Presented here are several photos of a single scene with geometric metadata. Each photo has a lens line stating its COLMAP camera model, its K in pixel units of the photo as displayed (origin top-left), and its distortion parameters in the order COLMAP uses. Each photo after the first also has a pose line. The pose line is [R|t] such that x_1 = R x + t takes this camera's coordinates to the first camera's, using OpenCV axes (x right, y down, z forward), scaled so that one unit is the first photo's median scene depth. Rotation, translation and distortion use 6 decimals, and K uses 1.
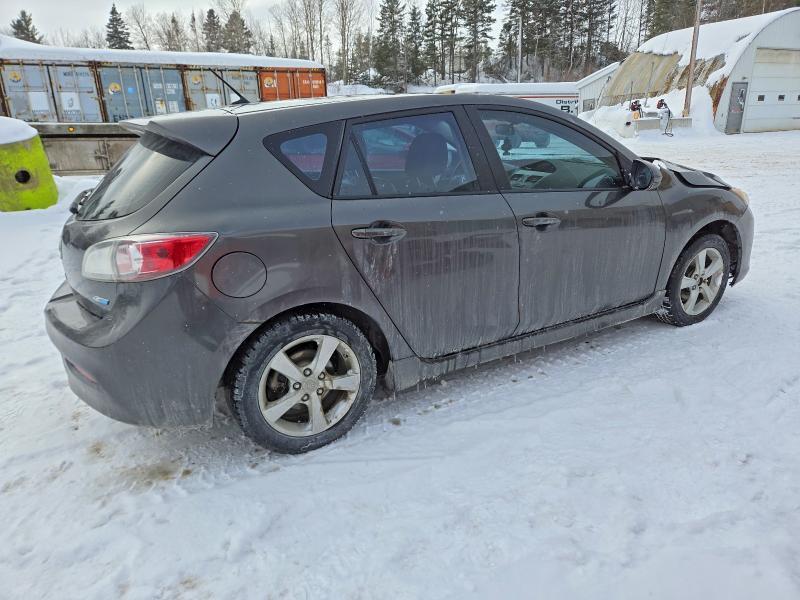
lens RADIAL K [[570.6, 0, 400.0], [0, 570.6, 300.0], [0, 0, 1]] dist [0.075793, -0.071152]
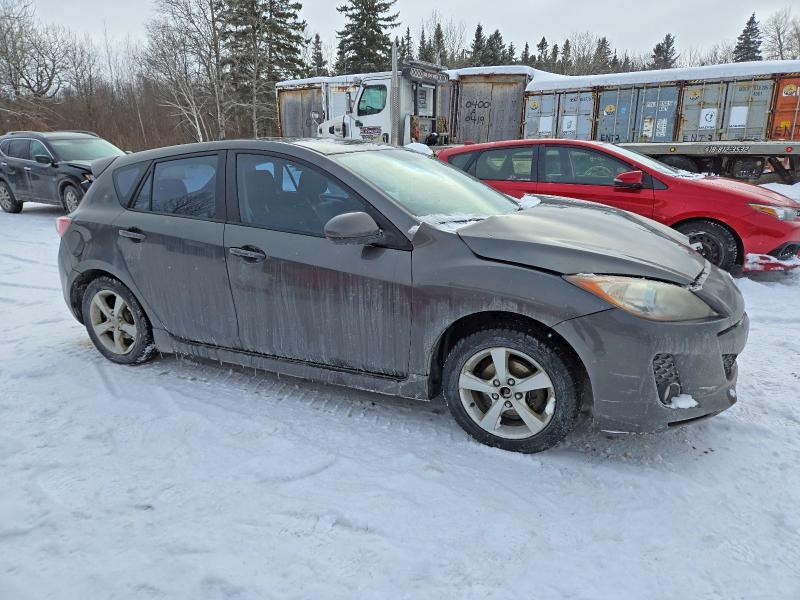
lens RADIAL K [[570.6, 0, 400.0], [0, 570.6, 300.0], [0, 0, 1]] dist [0.075793, -0.071152]
pose [[0.504332, 0.233213, -0.831421, 0.288386], [-0.246543, 0.961650, 0.120191, -0.055292], [0.827566, 0.144365, 0.542488, 0.140383]]
